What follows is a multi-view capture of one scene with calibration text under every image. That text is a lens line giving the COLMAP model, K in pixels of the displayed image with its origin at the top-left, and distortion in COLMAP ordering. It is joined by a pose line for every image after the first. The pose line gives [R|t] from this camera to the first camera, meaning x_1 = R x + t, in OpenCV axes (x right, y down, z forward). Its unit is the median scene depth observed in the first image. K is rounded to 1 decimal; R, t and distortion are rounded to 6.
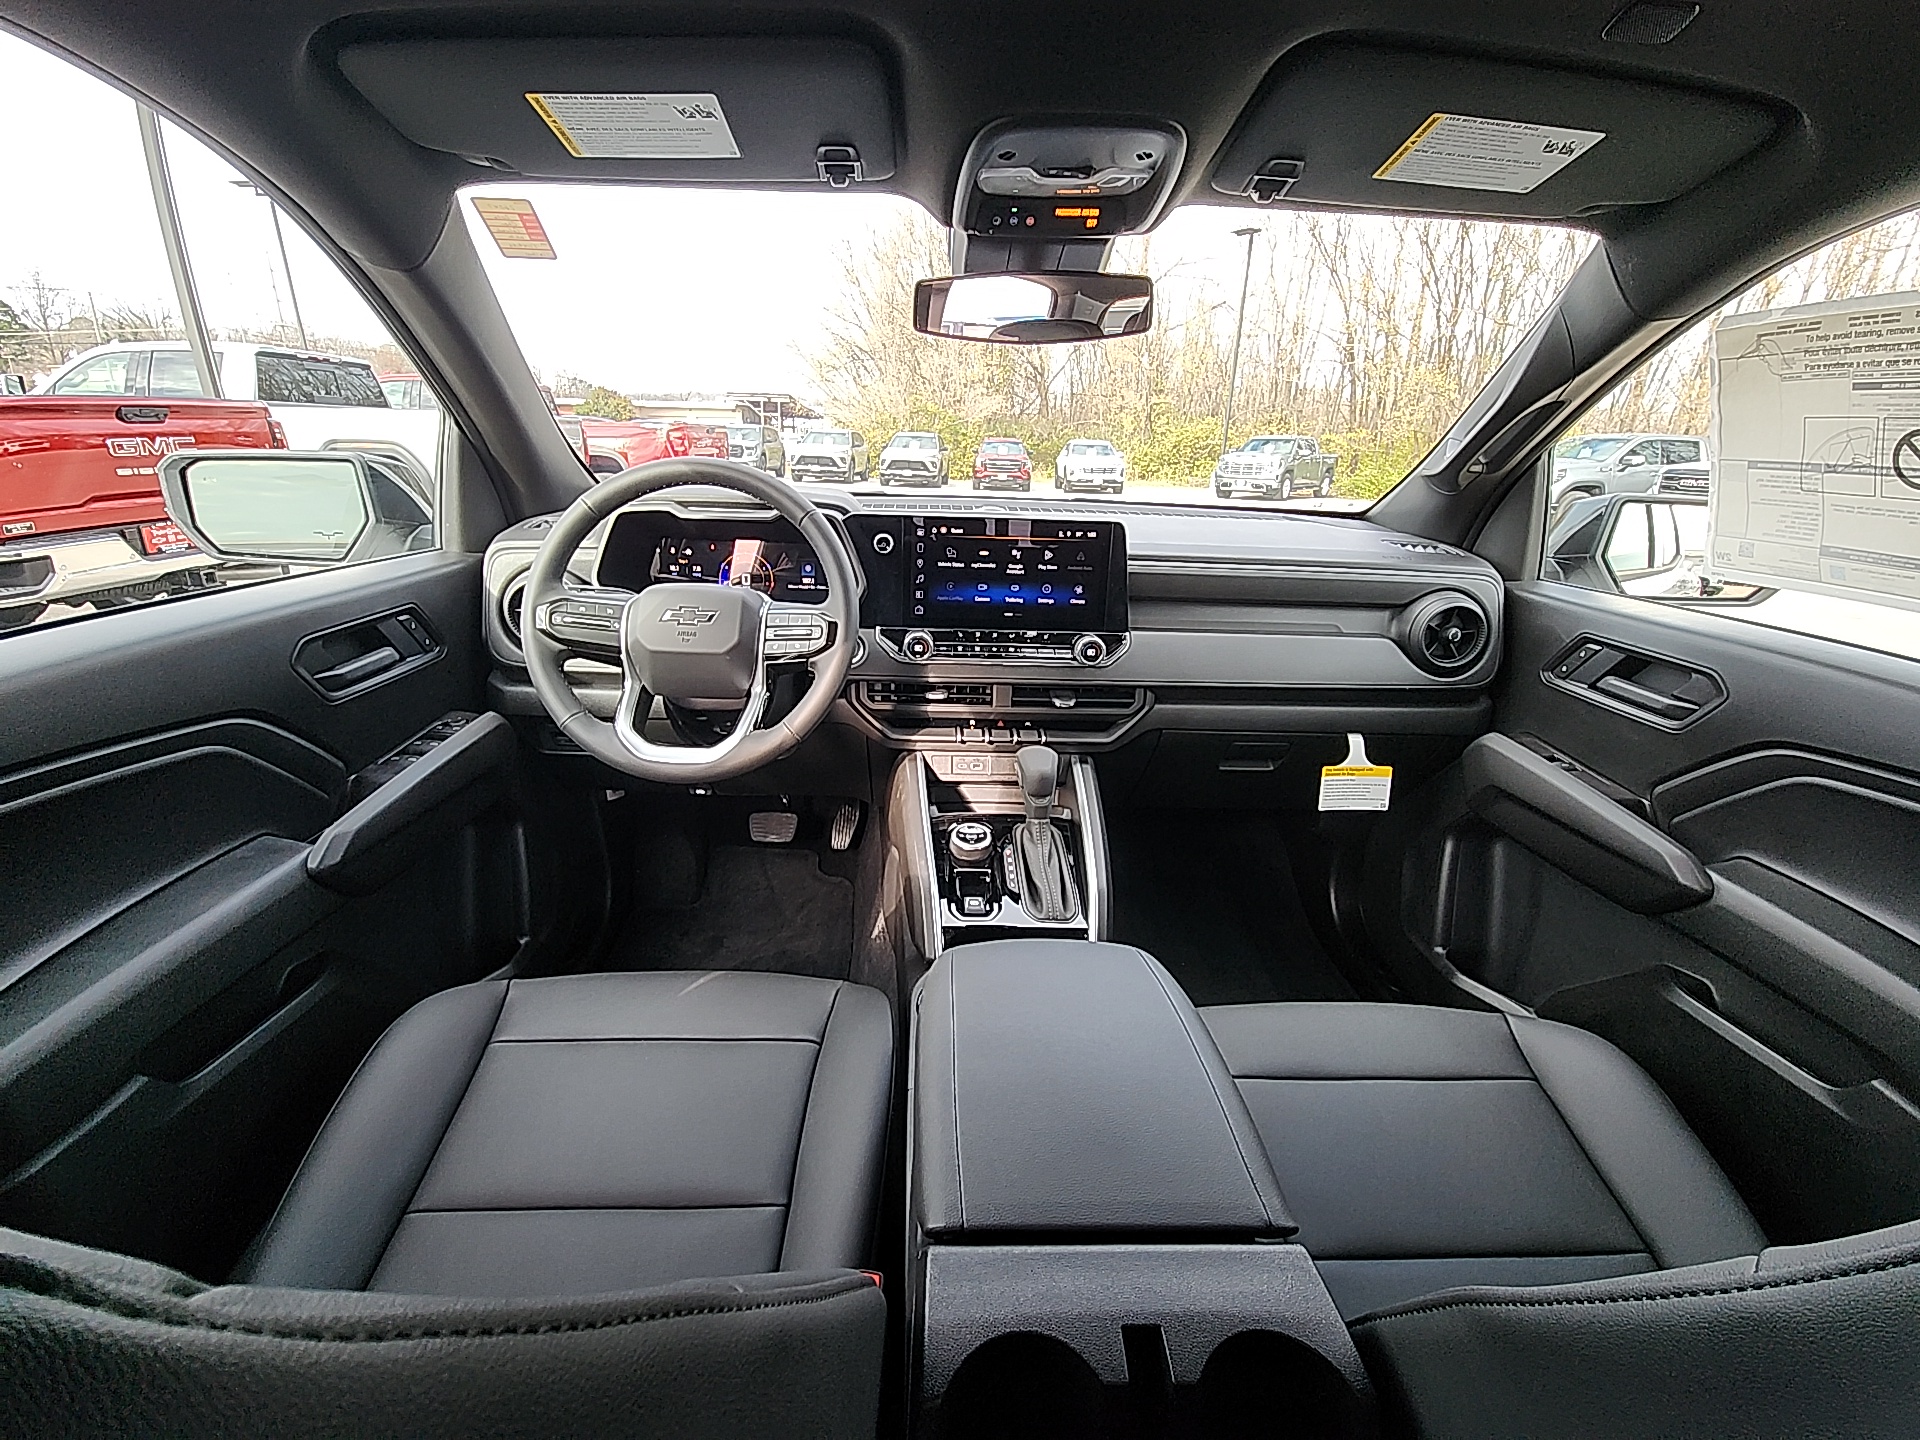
lens RADIAL K [[765.3, 0, 954.3], [0, 765.3, 708.3], [0, 0, 1]] dist [0.001452, -0.000017]
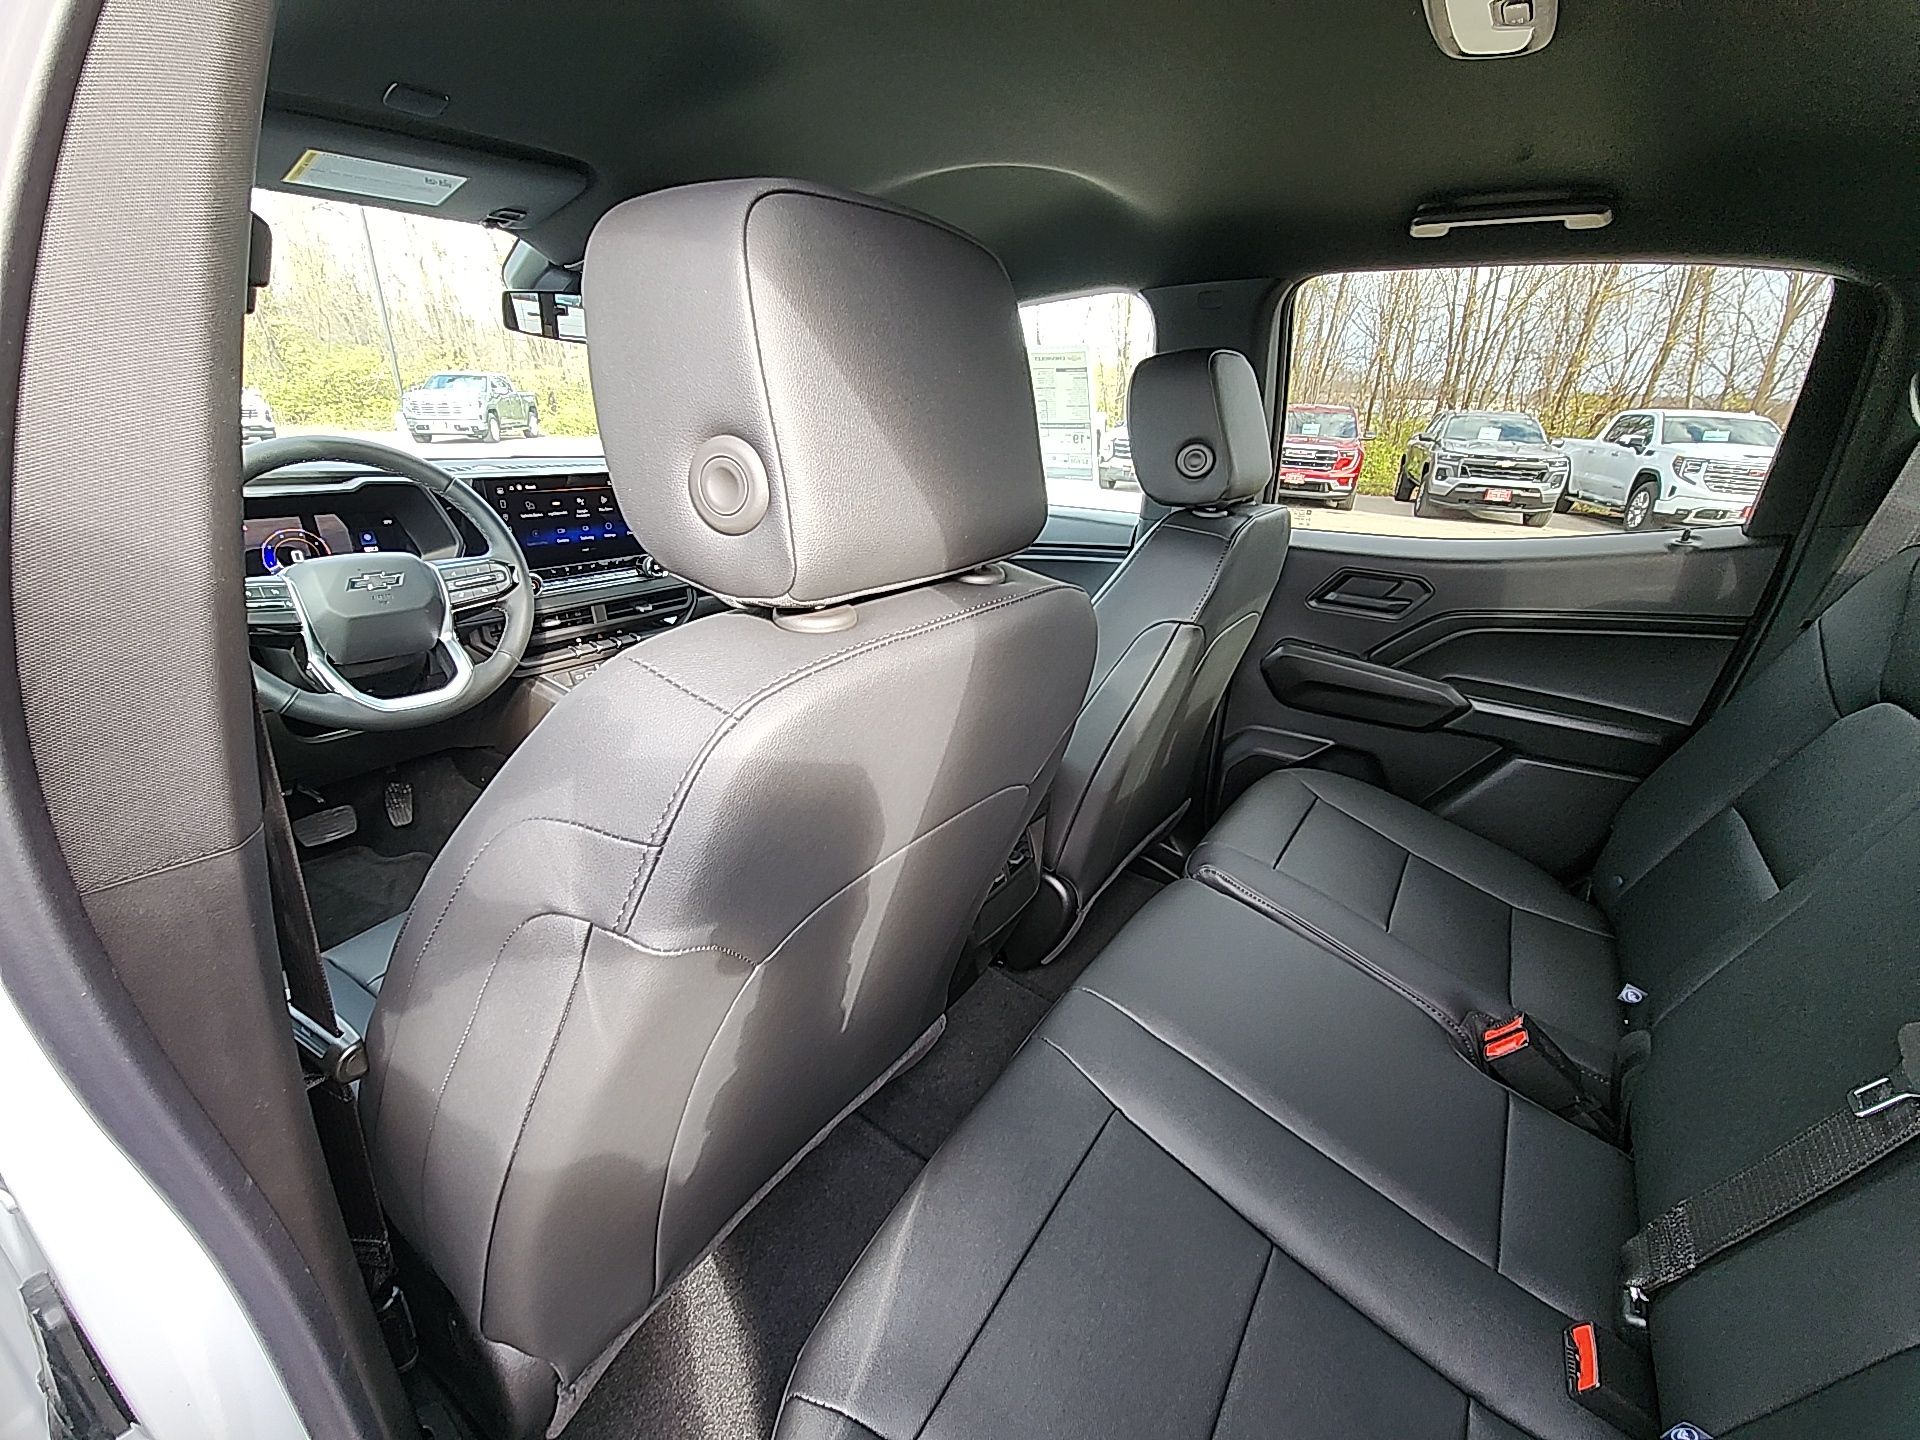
lens RADIAL K [[776.1, 0, 950.5], [0, 776.1, 706.7], [0, 0, 1]] dist [0.006128, -0.000860]
pose [[0.608069, -0.295012, 0.737035, -0.592412], [0.246107, 0.952703, 0.178293, 0.046185], [-0.754774, 0.072975, 0.651913, -0.290141]]
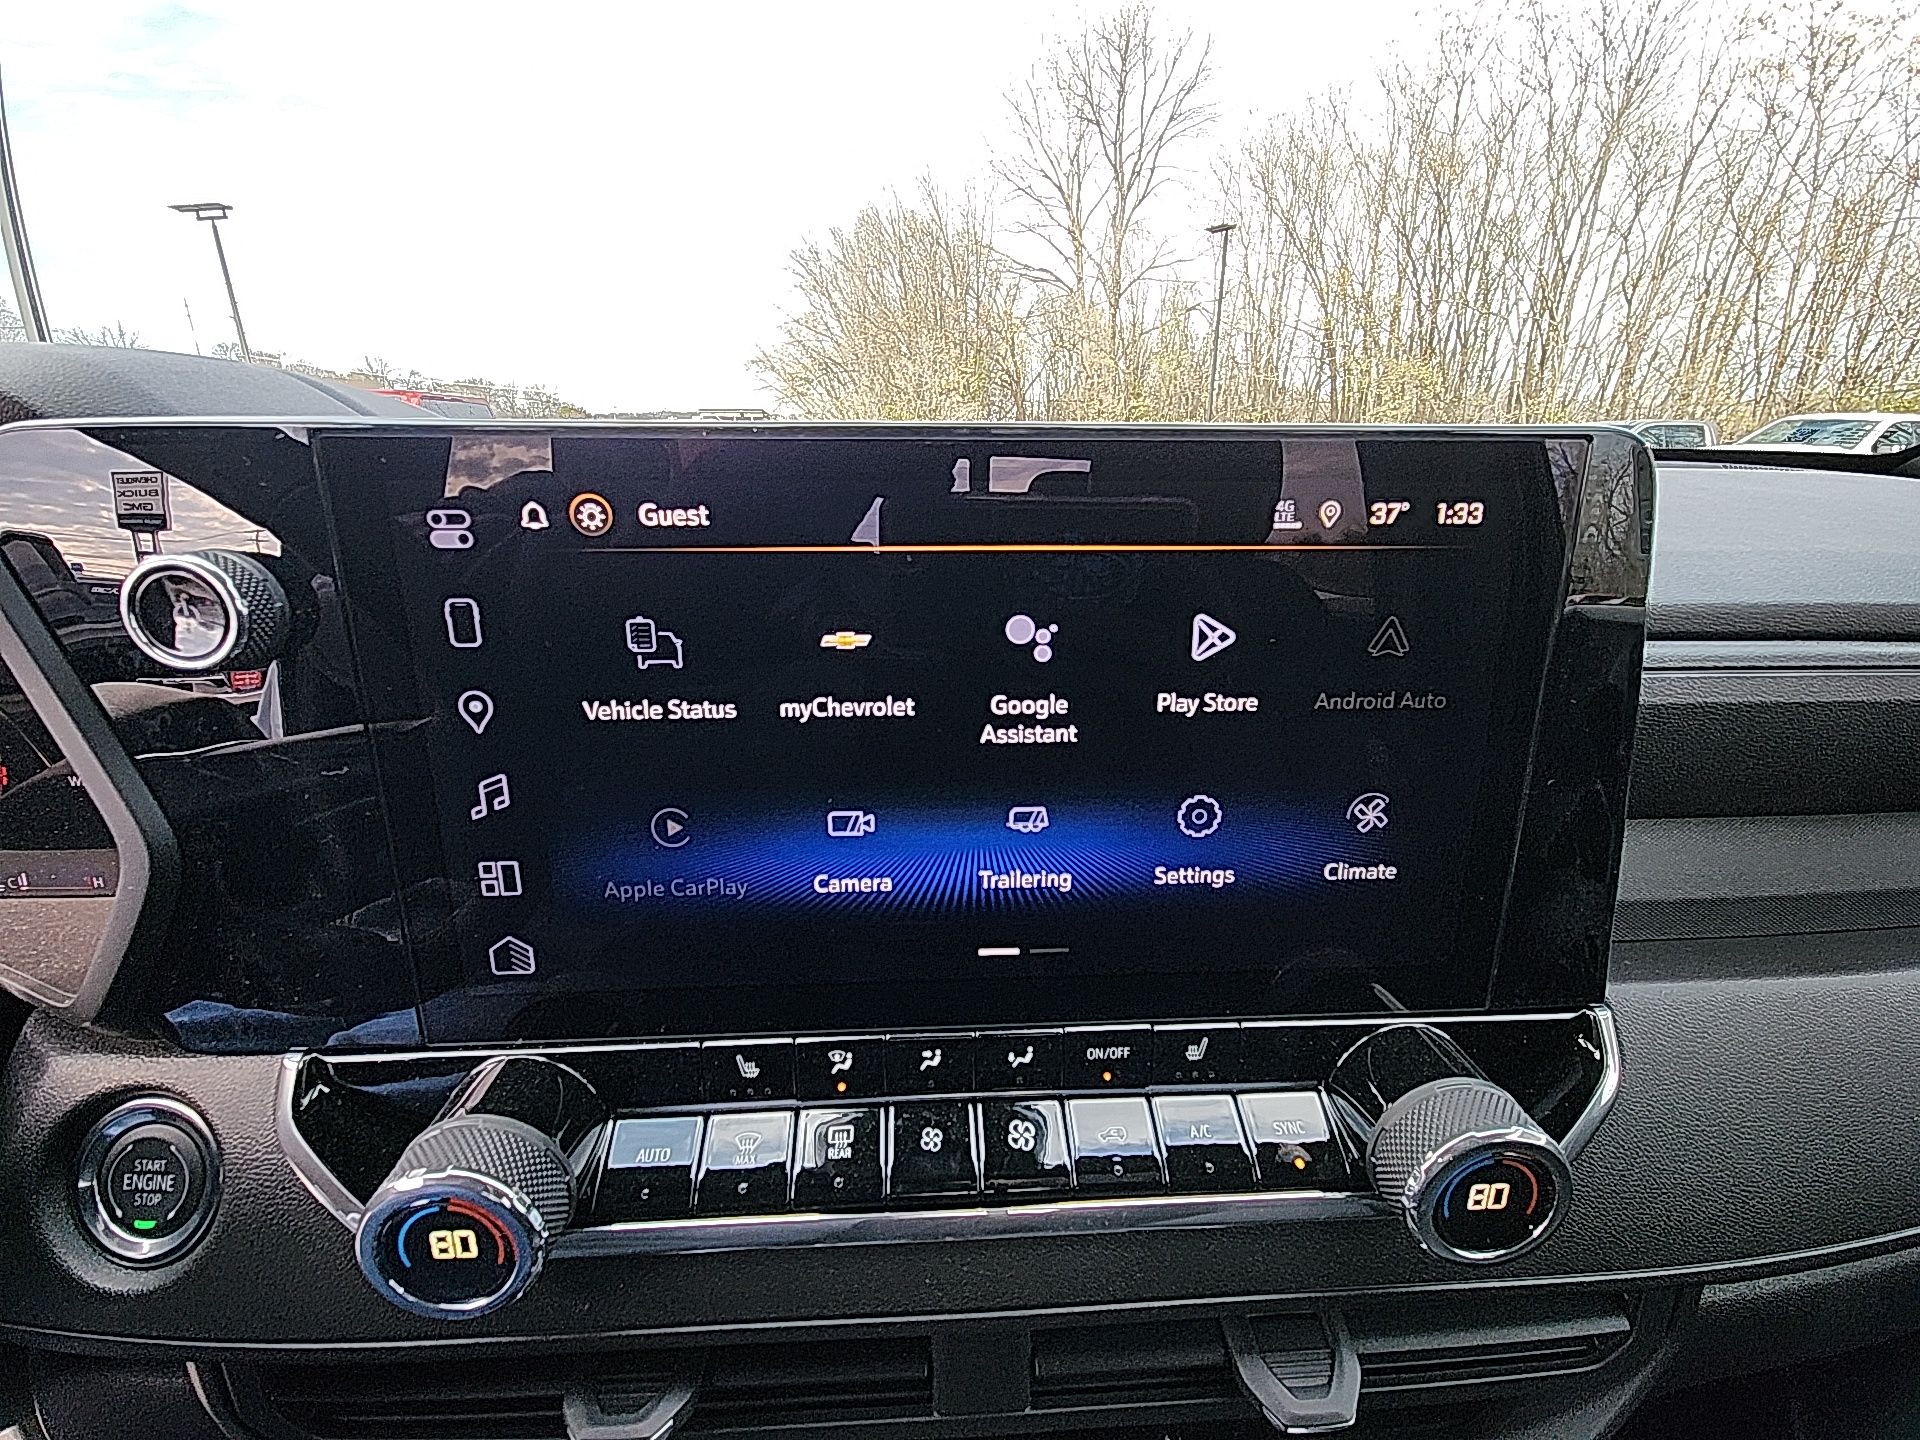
lens RADIAL K [[765.5, 0, 954.5], [0, 765.5, 712.4], [0, 0, 1]] dist [0.021851, -0.018462]
pose [[0.999188, -0.036926, 0.016126, 0.058668], [0.037080, 0.999269, -0.009343, -0.179477], [-0.015769, 0.009933, 0.999826, 0.805921]]
